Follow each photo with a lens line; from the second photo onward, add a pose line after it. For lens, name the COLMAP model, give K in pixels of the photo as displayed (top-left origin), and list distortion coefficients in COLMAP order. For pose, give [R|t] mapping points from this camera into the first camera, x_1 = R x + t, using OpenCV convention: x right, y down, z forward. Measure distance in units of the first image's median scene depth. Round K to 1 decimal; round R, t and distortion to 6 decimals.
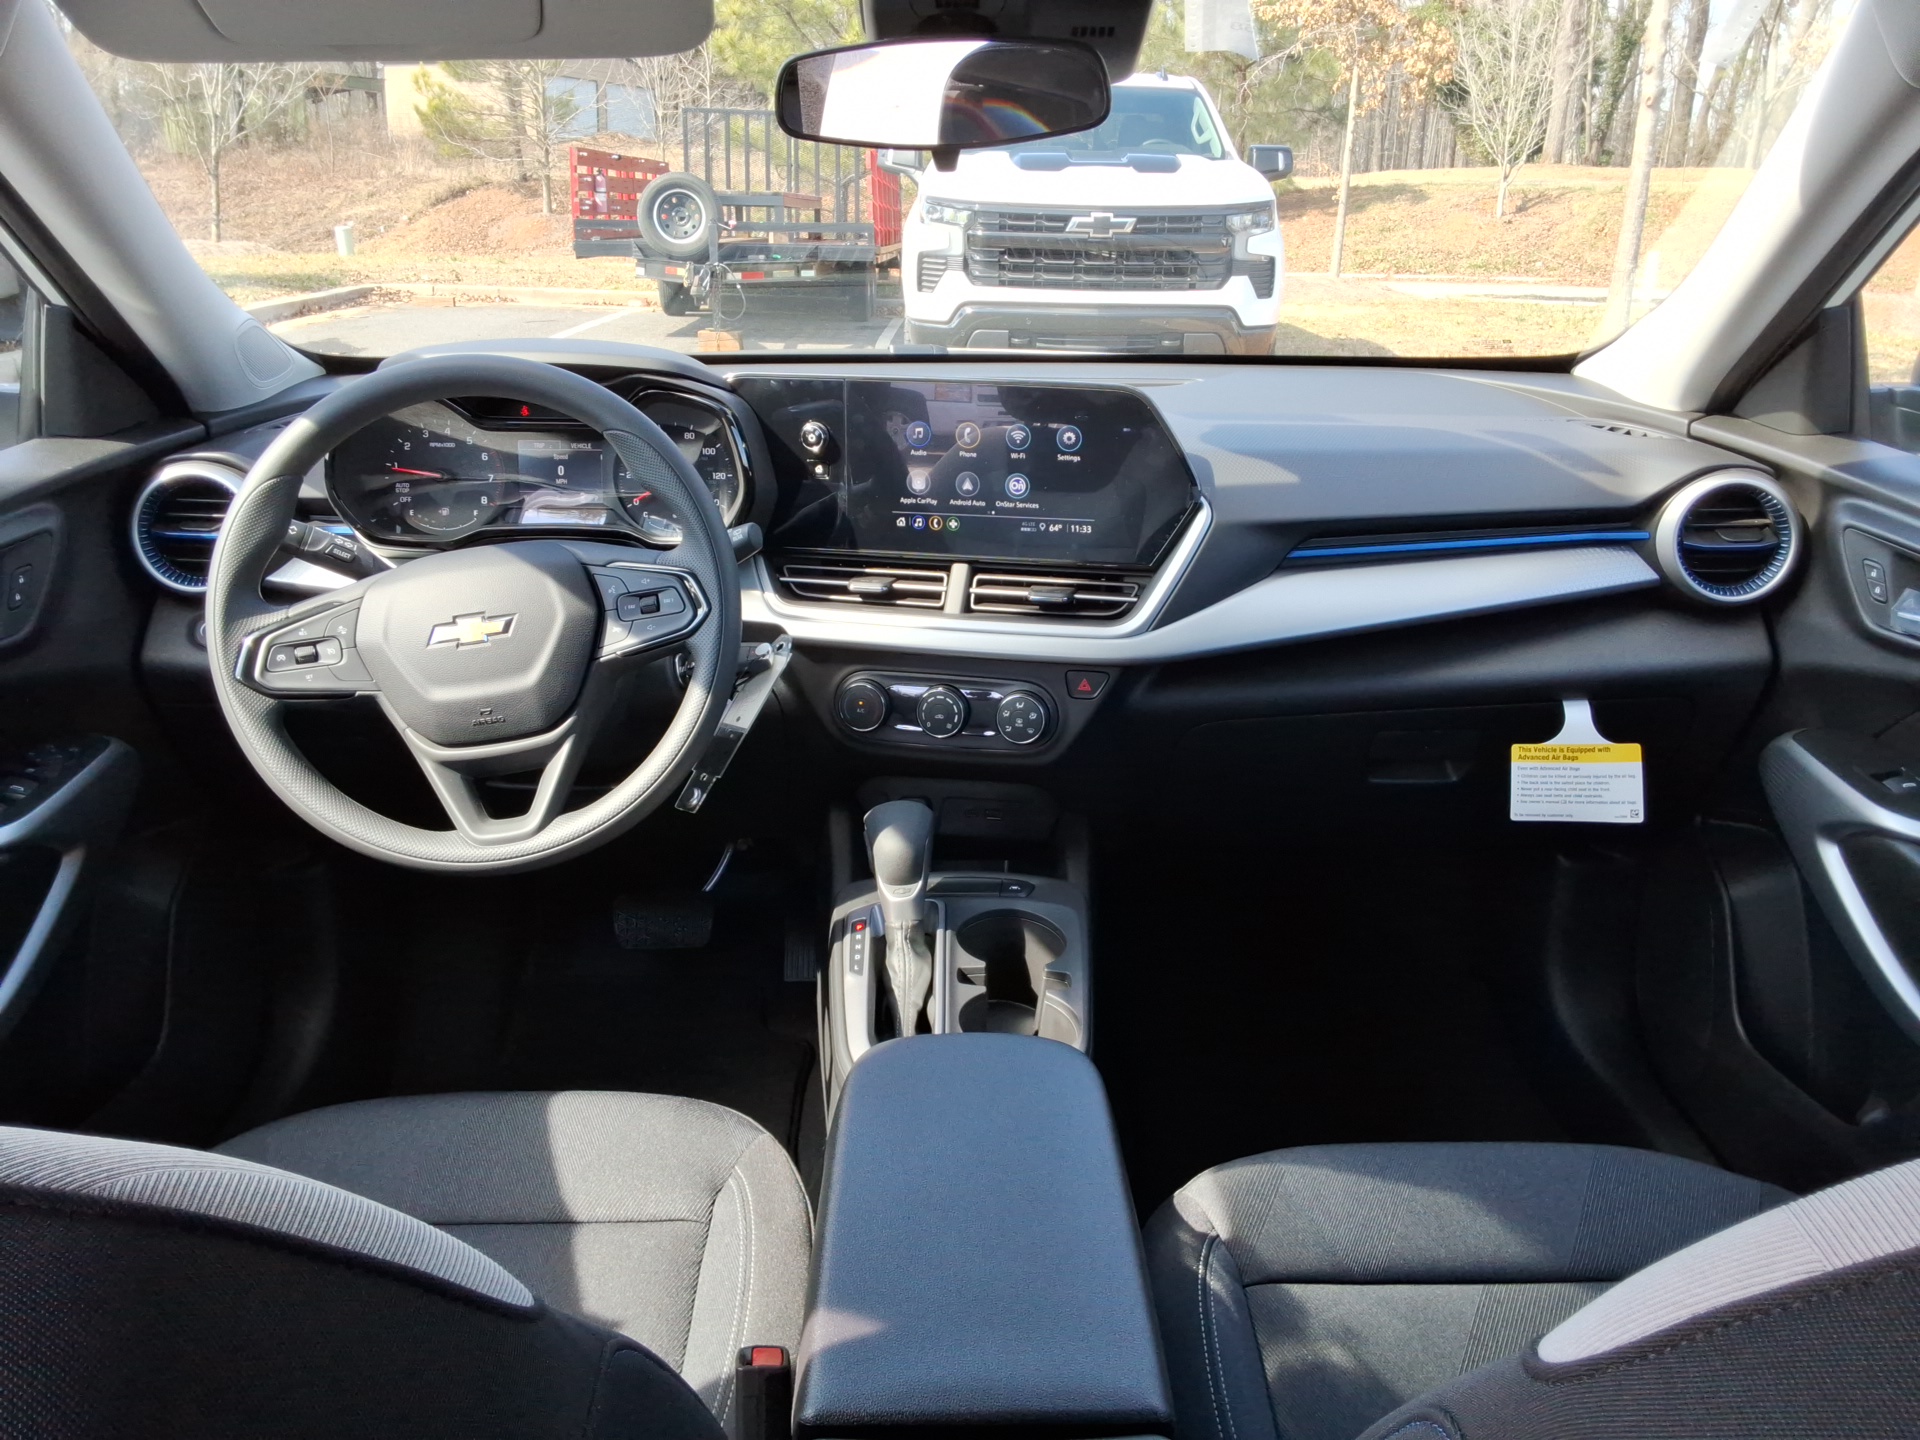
lens RADIAL K [[1549.8, 0, 978.0], [0, 1549.8, 705.6], [0, 0, 1]] dist [0.111873, -0.178471]
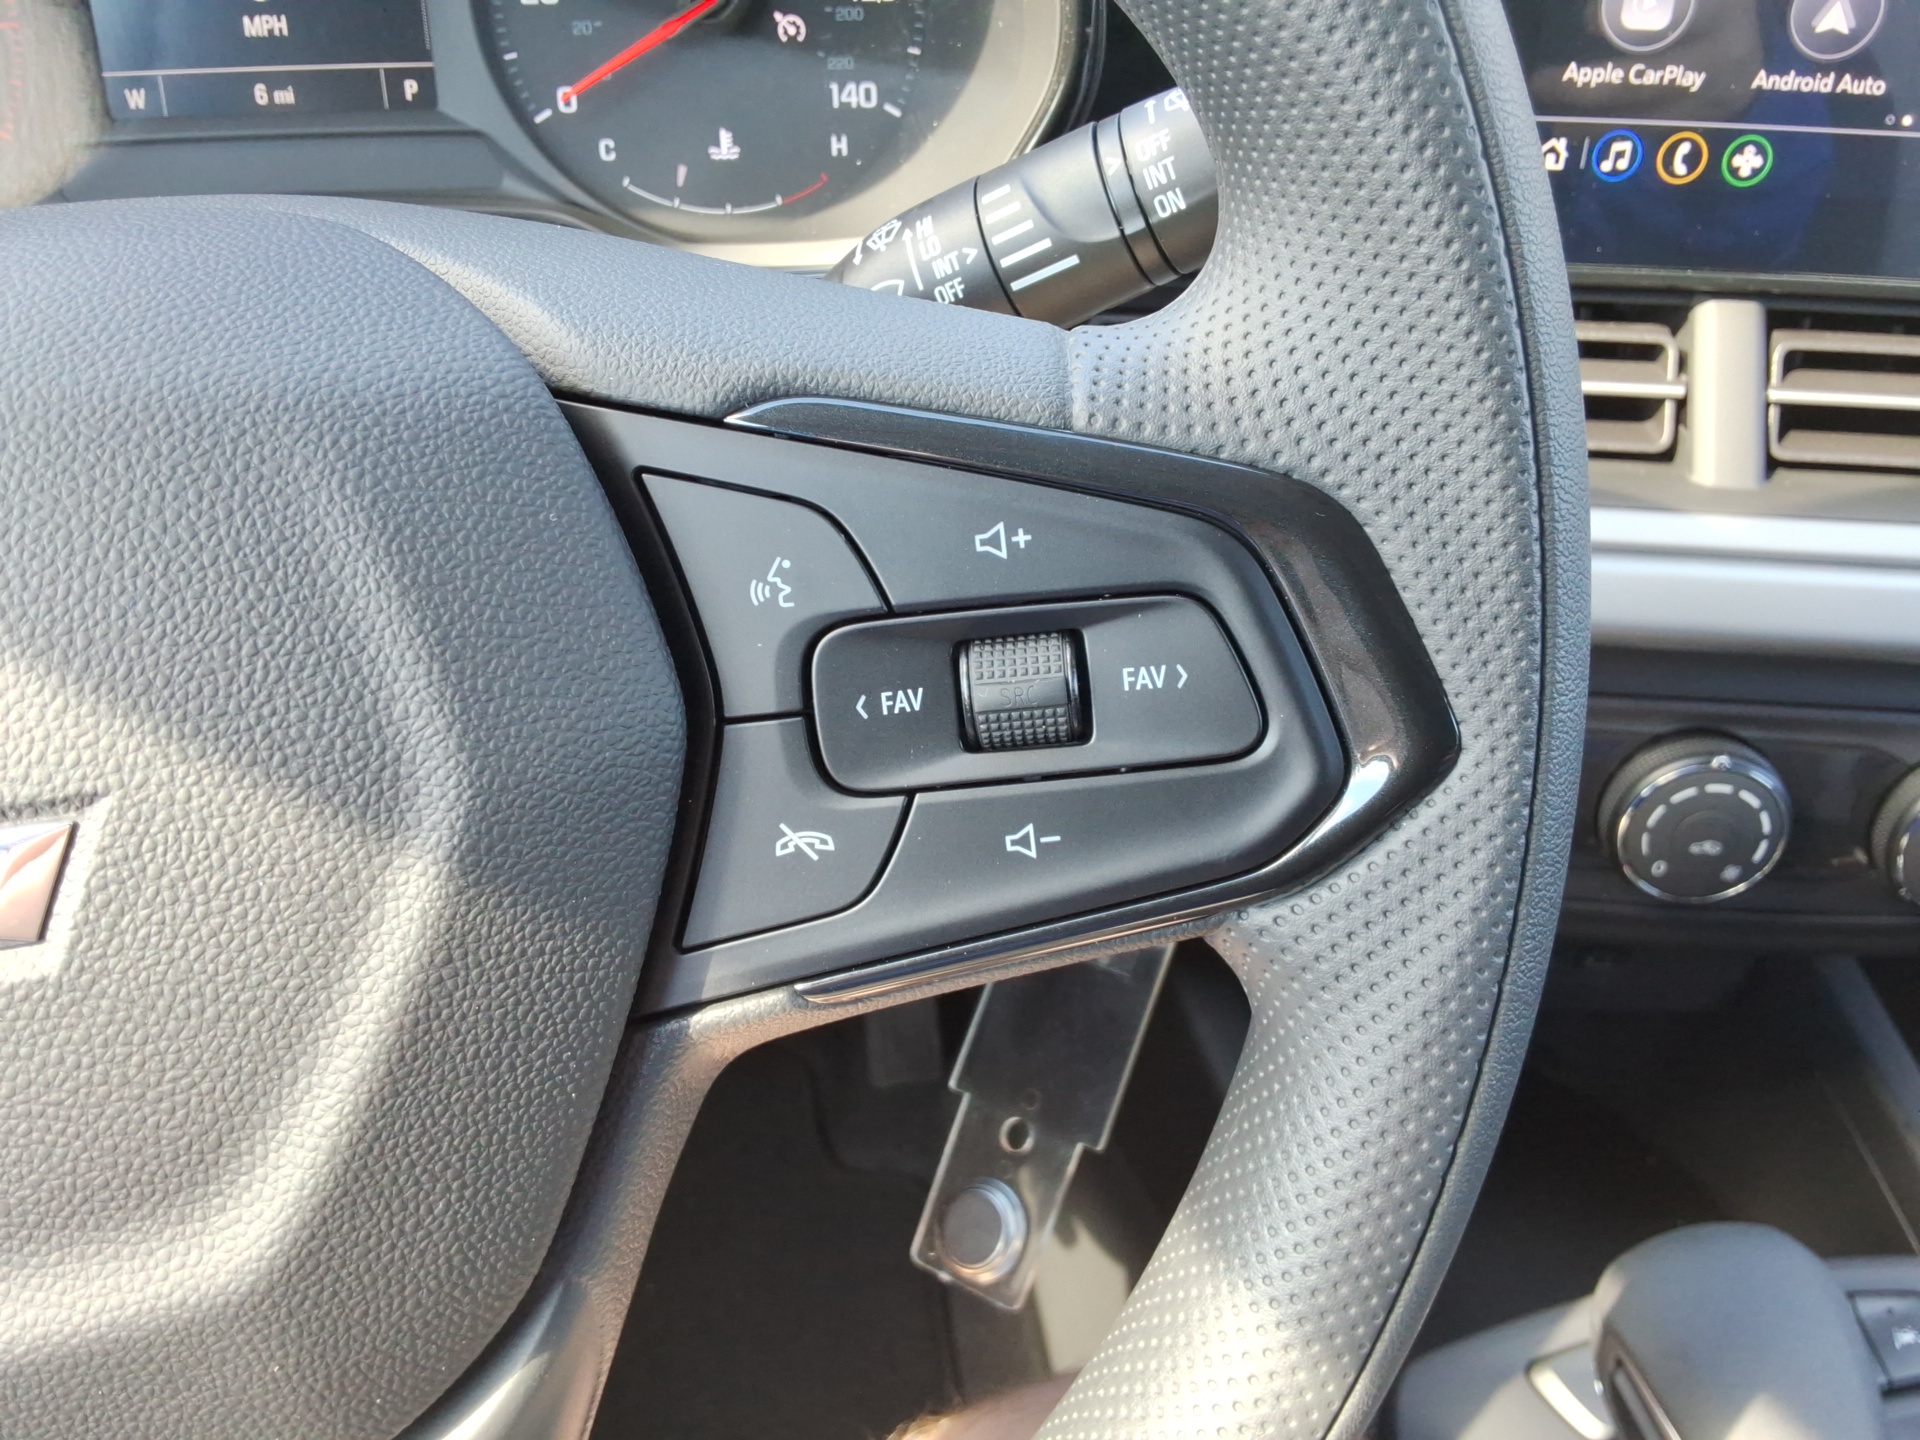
lens RADIAL K [[1549.8, 0, 979.5], [0, 1549.8, 726.7], [0, 0, 1]] dist [0.111873, -0.178471]
pose [[0.987715, -0.078322, 0.135218, -0.199728], [0.033839, 0.951993, 0.304242, -0.110188], [-0.152556, -0.295929, 0.942949, 0.714686]]
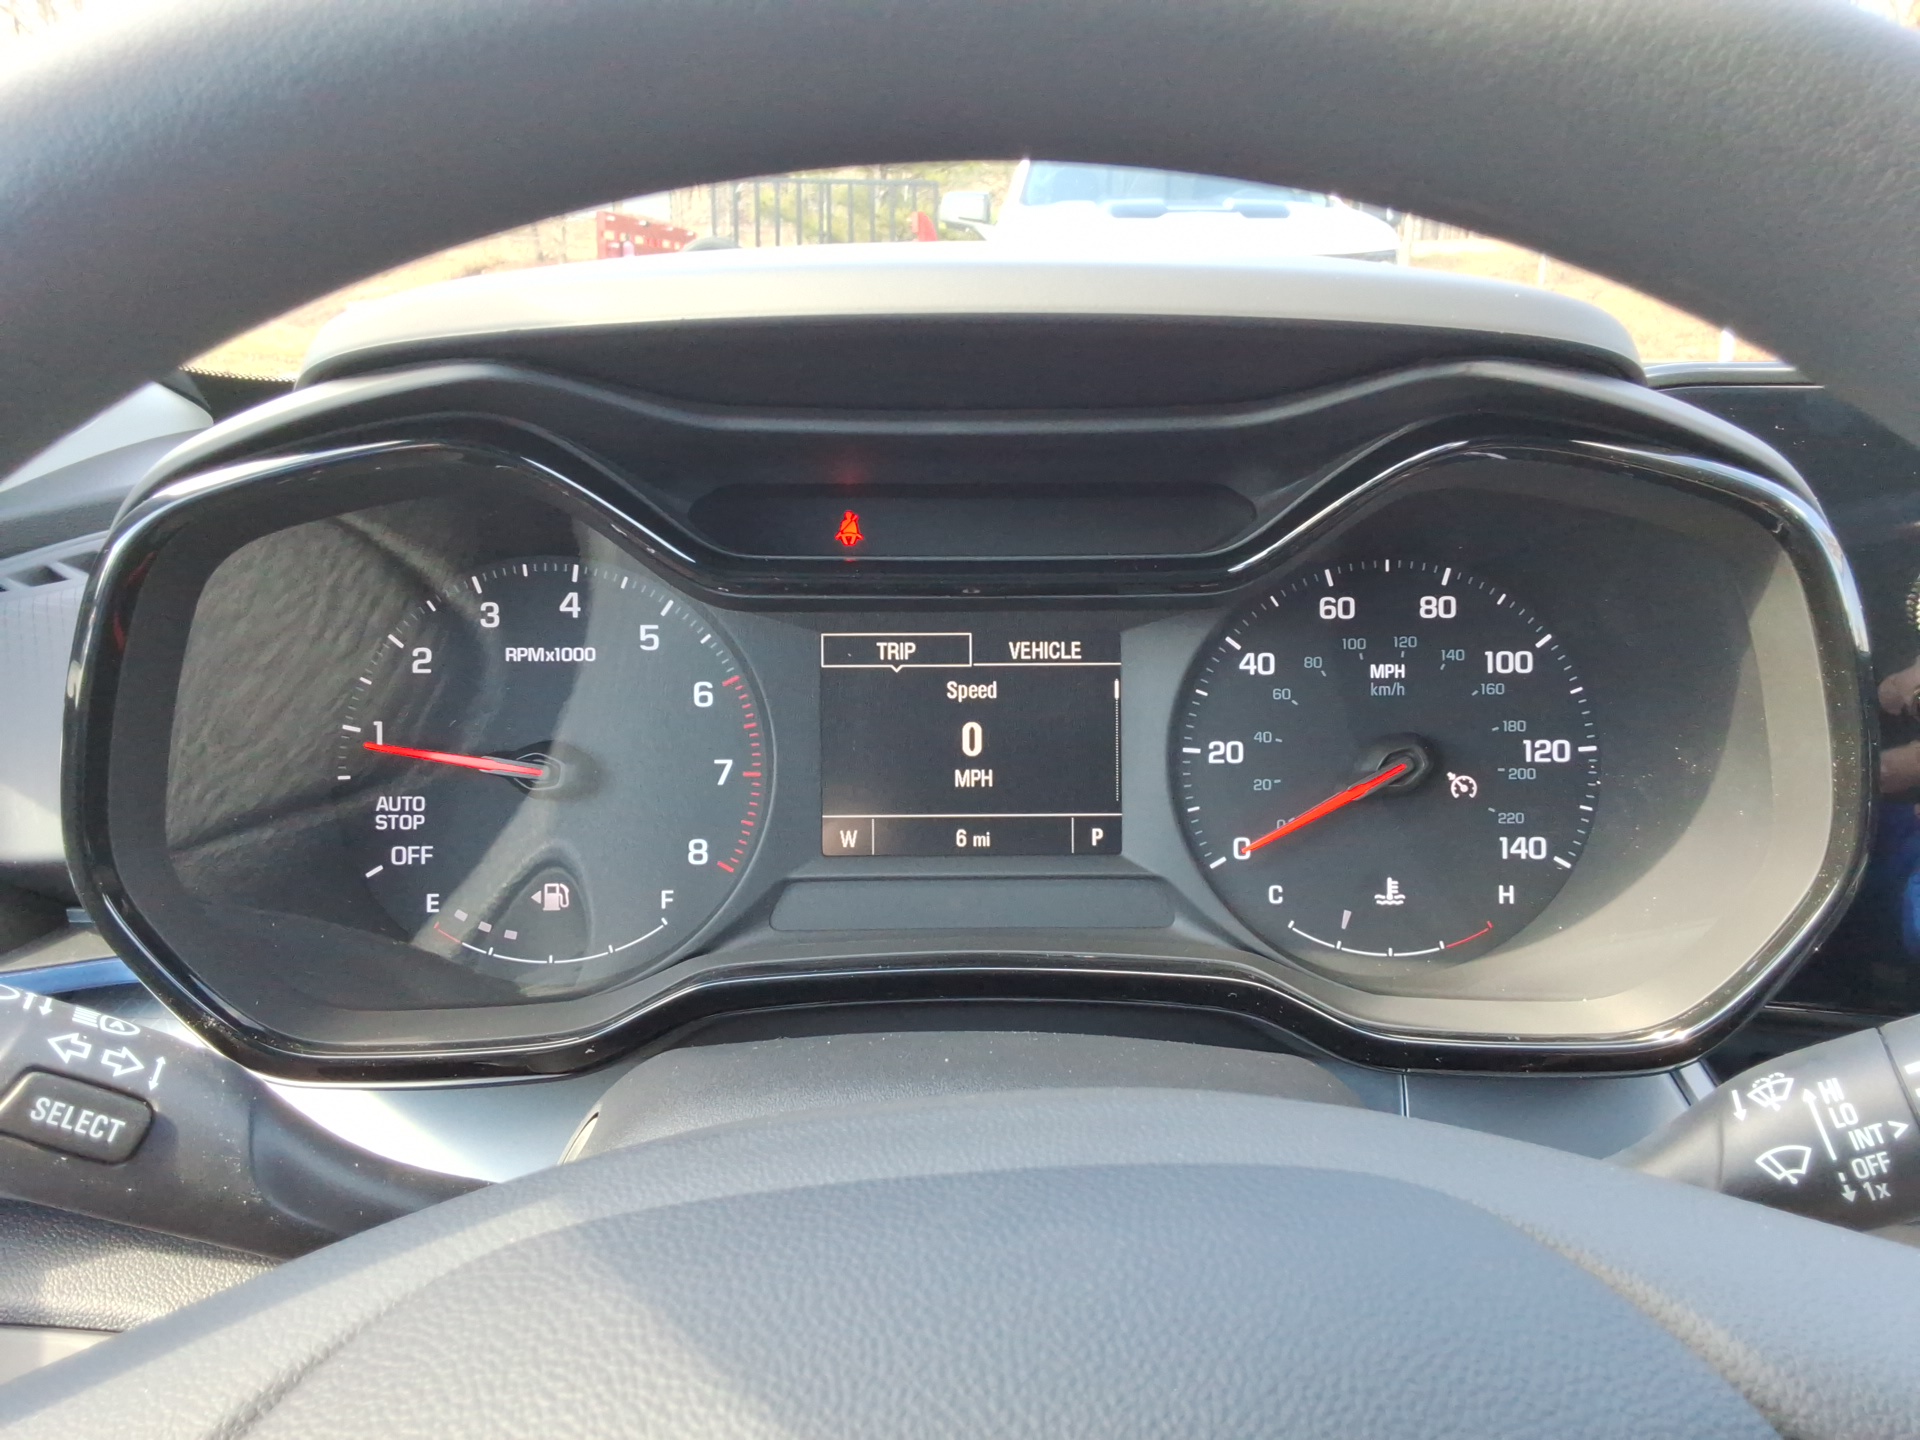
lens RADIAL K [[1549.8, 0, 972.4], [0, 1549.8, 700.1], [0, 0, 1]] dist [0.111873, -0.178471]
pose [[0.999943, -0.006340, -0.008535, -0.270363], [0.005918, 0.998802, -0.048567, -0.146158], [0.008833, 0.048514, 0.998783, 0.735598]]
